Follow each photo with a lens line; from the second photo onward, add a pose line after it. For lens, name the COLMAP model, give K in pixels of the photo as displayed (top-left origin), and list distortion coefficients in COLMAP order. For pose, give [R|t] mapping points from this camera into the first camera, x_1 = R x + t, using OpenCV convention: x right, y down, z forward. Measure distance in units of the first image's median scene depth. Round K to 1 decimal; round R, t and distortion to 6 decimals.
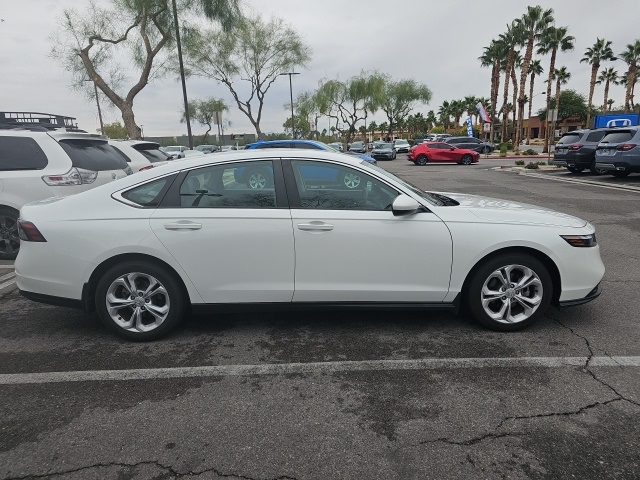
lens RADIAL K [[433.8, 0, 320.0], [0, 433.8, 240.0], [0, 0, 1]] dist [0.025601, -0.001033]
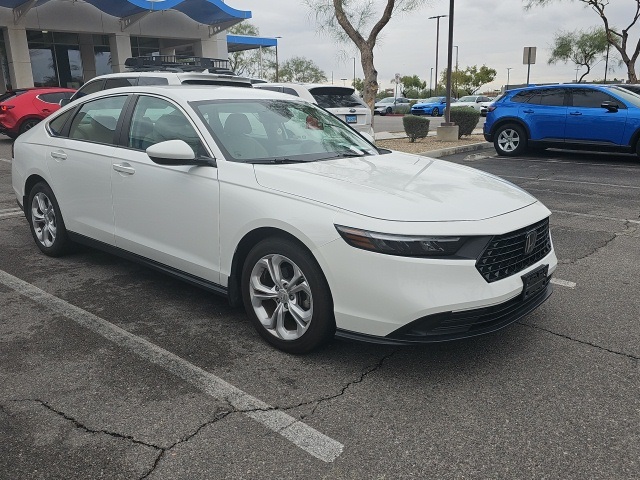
lens RADIAL K [[539.3, 0, 320.0], [0, 539.3, 240.0], [0, 0, 1]] dist [0.013046, 0.002958]
pose [[0.744234, 0.185636, -0.641604, 1.057728], [-0.154317, 0.982401, 0.105238, -0.067387], [0.649848, 0.020689, 0.759783, 0.403670]]
